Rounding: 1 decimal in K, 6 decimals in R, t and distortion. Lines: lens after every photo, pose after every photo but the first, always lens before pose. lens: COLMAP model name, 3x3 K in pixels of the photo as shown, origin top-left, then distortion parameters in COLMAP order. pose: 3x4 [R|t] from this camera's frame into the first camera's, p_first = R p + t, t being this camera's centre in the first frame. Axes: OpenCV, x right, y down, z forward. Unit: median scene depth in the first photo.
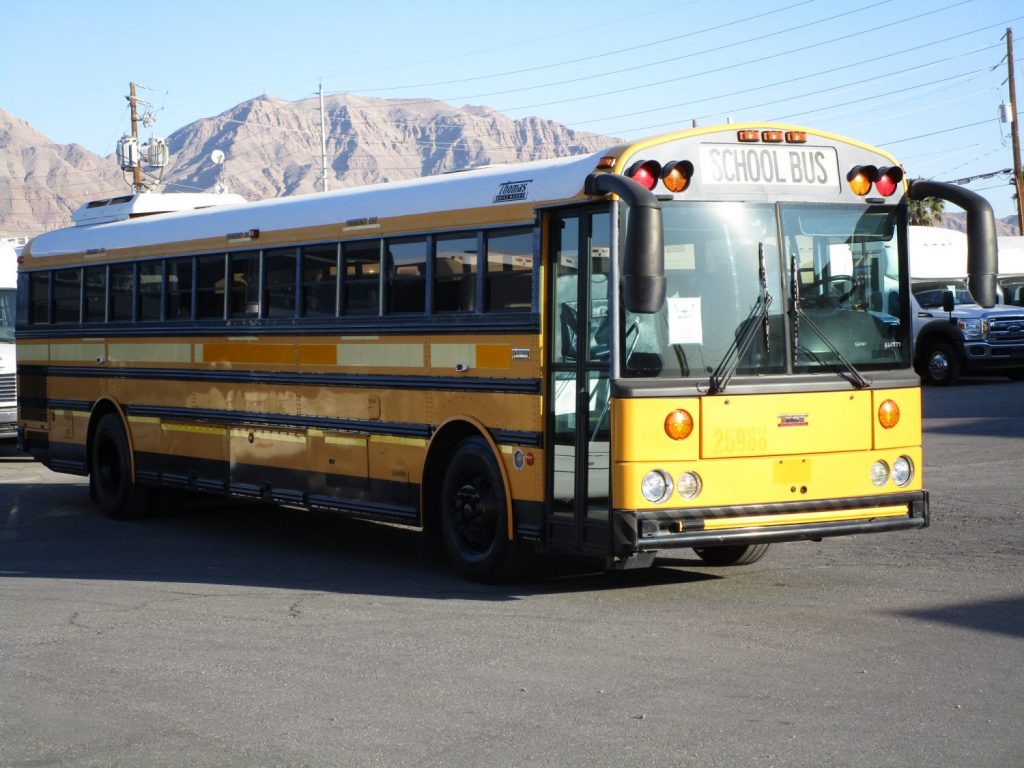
lens RADIAL K [[2327.0, 0, 512.0], [0, 2327.0, 384.0], [0, 0, 1]] dist [-0.007592, -8.316721]
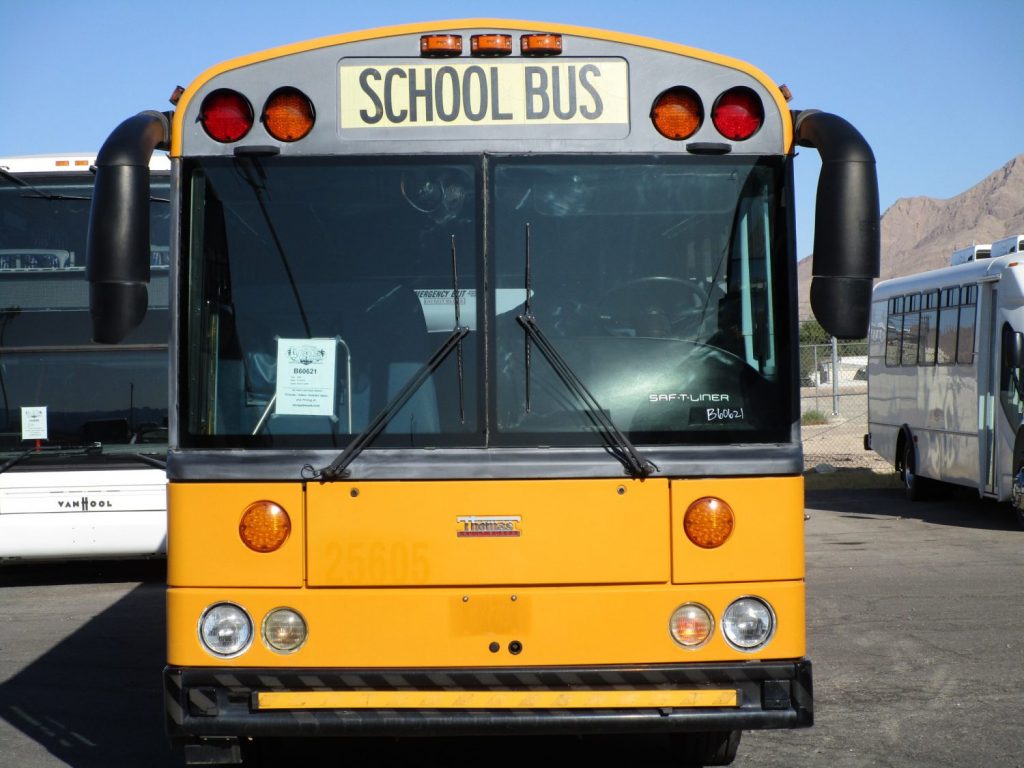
lens RADIAL K [[2327.0, 0, 512.0], [0, 2327.0, 384.0], [0, 0, 1]] dist [-0.007592, -8.316721]
pose [[0.864251, 0.005769, -0.503027, 0.414415], [-0.016949, 0.999700, -0.017656, -0.009857], [0.502775, 0.023785, 0.864090, 0.495356]]
